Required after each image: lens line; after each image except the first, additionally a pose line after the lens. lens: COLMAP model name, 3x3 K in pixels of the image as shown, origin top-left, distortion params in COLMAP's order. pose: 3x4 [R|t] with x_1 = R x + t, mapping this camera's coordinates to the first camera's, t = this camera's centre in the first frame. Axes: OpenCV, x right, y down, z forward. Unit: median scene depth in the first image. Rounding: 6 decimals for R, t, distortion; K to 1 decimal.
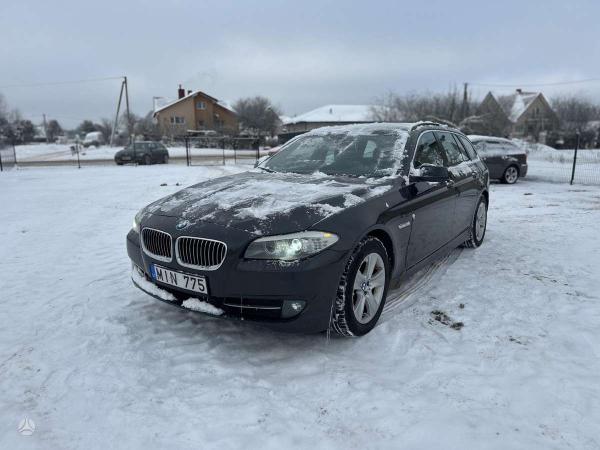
lens RADIAL K [[434.2, 0, 331.0], [0, 434.2, 212.1], [0, 0, 1]] dist [0.070664, -0.071429]
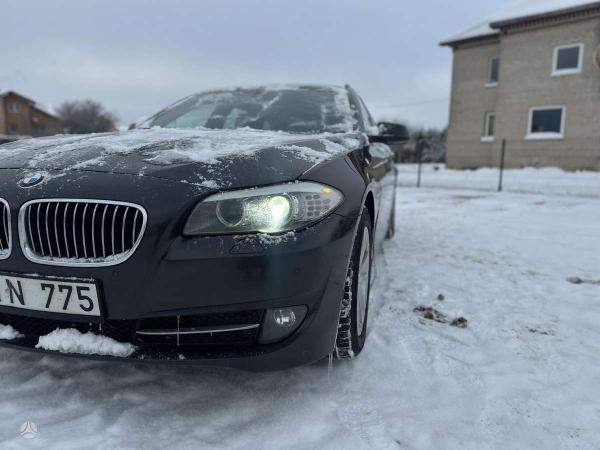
lens RADIAL K [[434.2, 0, 331.0], [0, 434.2, 212.1], [0, 0, 1]] dist [0.070664, -0.071429]
pose [[0.944841, -0.039907, 0.325089, -0.190588], [0.048324, 0.998672, -0.017857, 0.091064], [-0.323944, 0.032582, 0.945515, 0.439495]]
